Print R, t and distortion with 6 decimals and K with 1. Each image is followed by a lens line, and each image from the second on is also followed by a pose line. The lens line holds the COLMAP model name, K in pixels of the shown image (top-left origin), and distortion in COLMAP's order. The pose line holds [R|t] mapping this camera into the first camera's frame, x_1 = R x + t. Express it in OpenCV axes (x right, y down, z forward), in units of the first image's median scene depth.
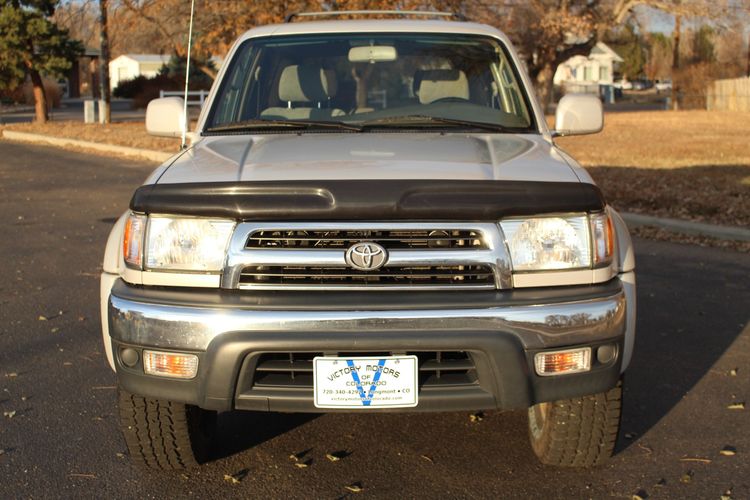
lens RADIAL K [[1399.2, 0, 375.0], [0, 1399.2, 250.0], [0, 0, 1]] dist [0.007981, 0.063906]
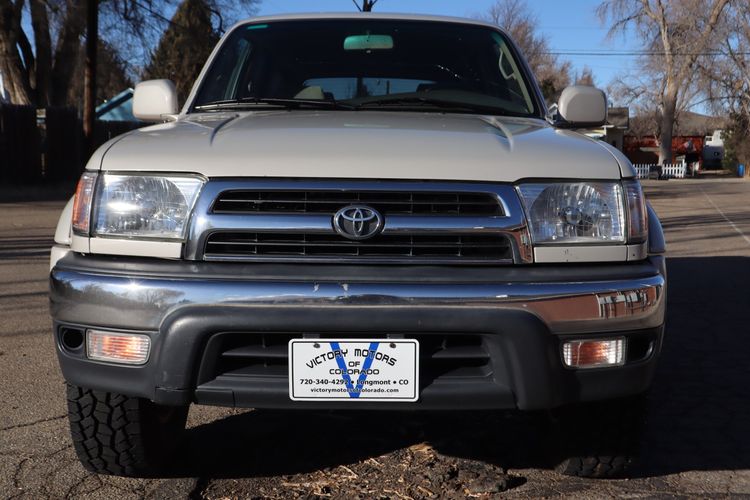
lens RADIAL K [[1399.2, 0, 375.0], [0, 1399.2, 250.0], [0, 0, 1]] dist [0.007981, 0.063906]
pose [[0.999888, 0.014359, 0.004277, 0.001147], [-0.014350, 0.999895, -0.002110, 0.026027], [-0.004307, 0.002048, 0.999989, 0.188014]]
